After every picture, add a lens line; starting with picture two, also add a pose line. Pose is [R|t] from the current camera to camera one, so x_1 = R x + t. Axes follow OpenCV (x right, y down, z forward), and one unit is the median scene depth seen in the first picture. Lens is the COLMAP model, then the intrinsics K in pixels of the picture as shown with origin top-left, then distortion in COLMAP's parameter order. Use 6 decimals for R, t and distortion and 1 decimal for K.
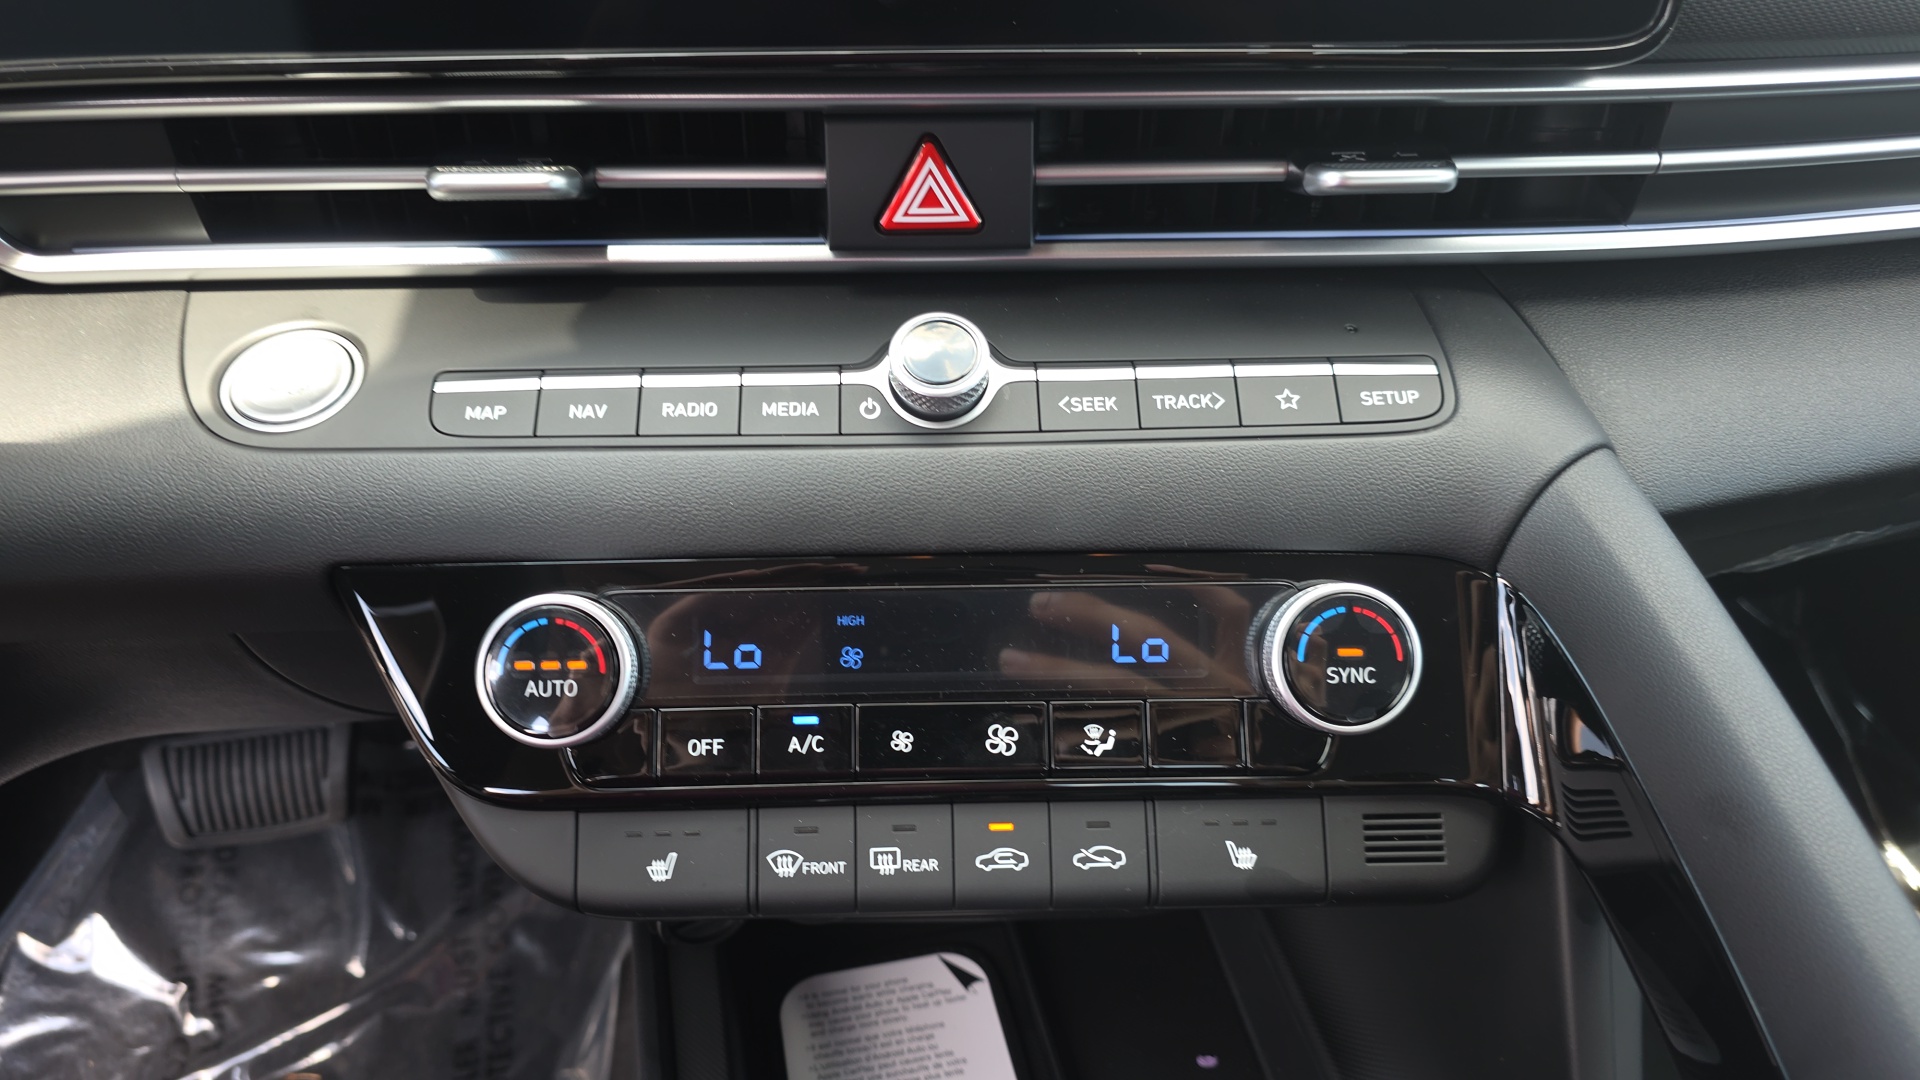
lens RADIAL K [[1312.0, 0, 937.3], [0, 1312.0, 537.8], [0, 0, 1]] dist [0.043436, -0.056270]
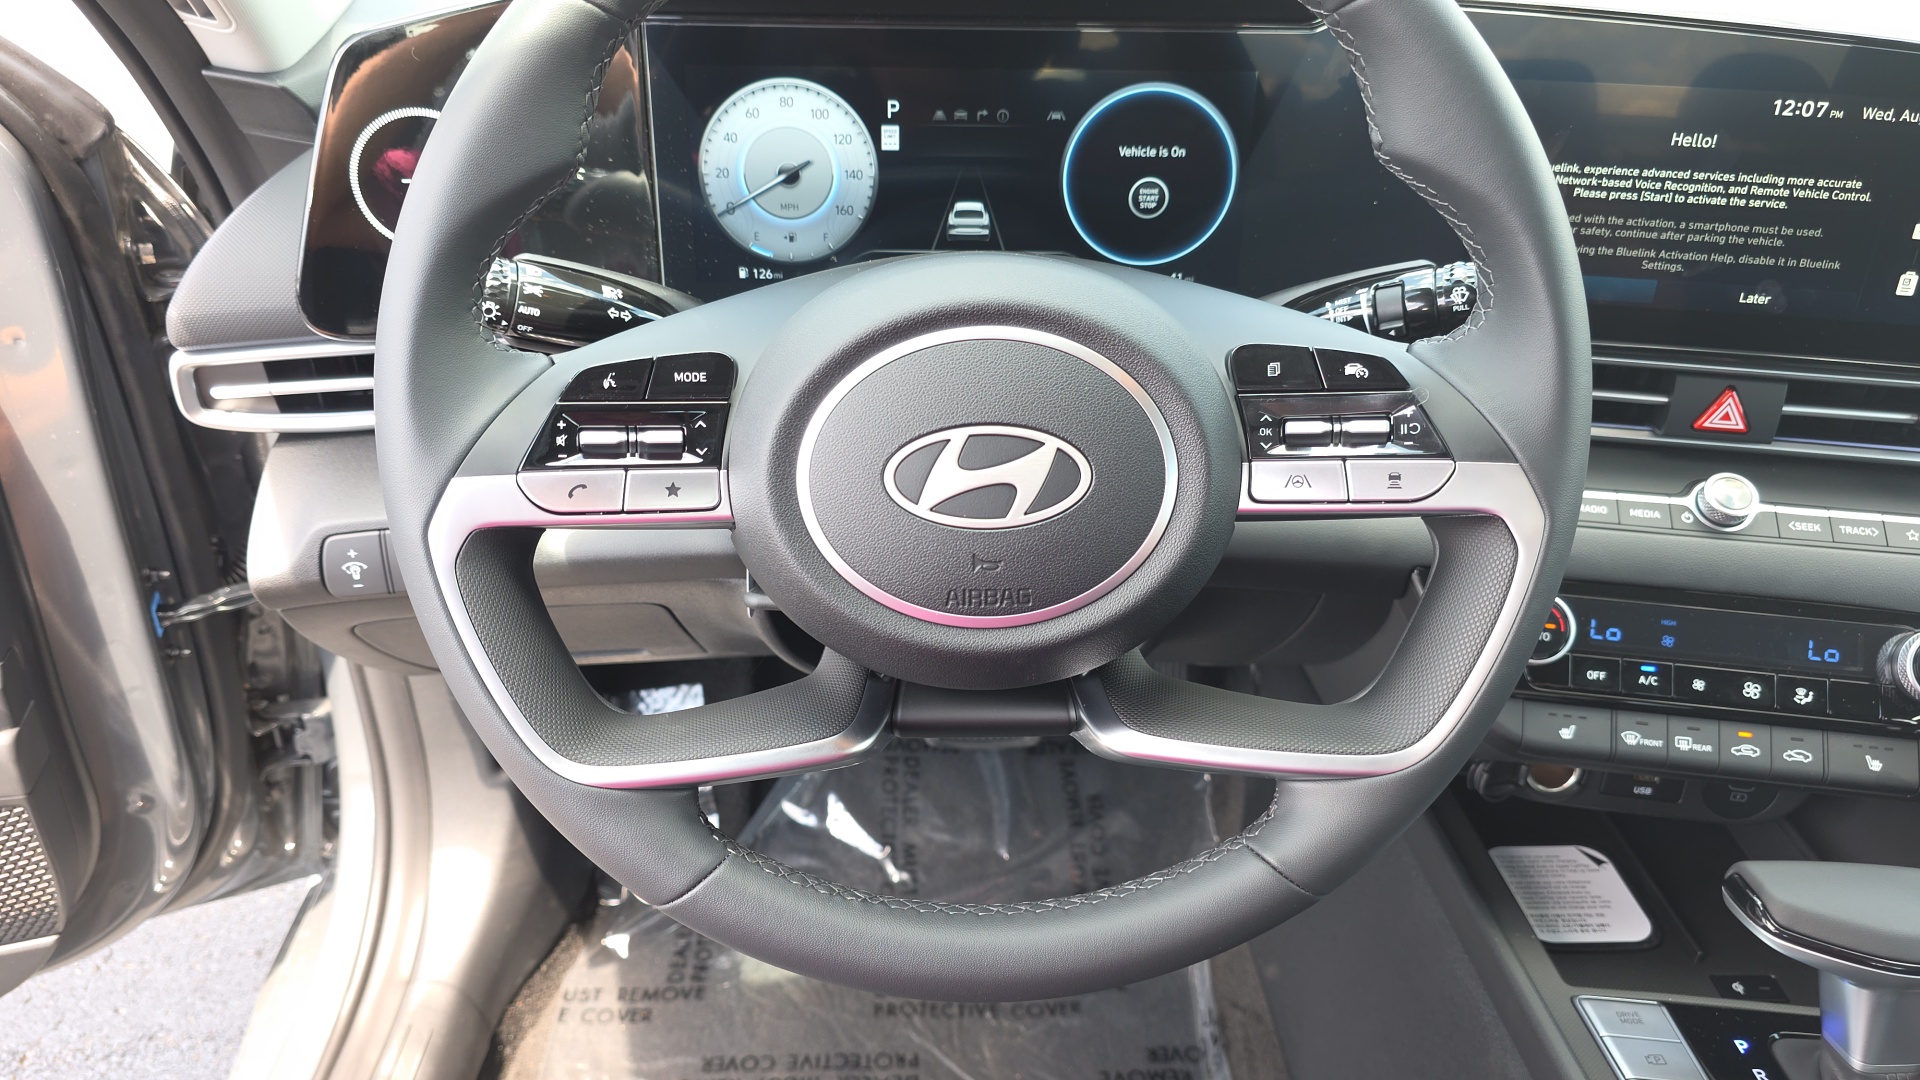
lens RADIAL K [[1312.0, 0, 937.3], [0, 1312.0, 537.8], [0, 0, 1]] dist [0.043436, -0.056270]
pose [[0.985310, 0.105945, -0.133943, -0.901394], [-0.113186, 0.992431, -0.047632, 0.156428], [0.127883, 0.062093, 0.989844, -1.129078]]
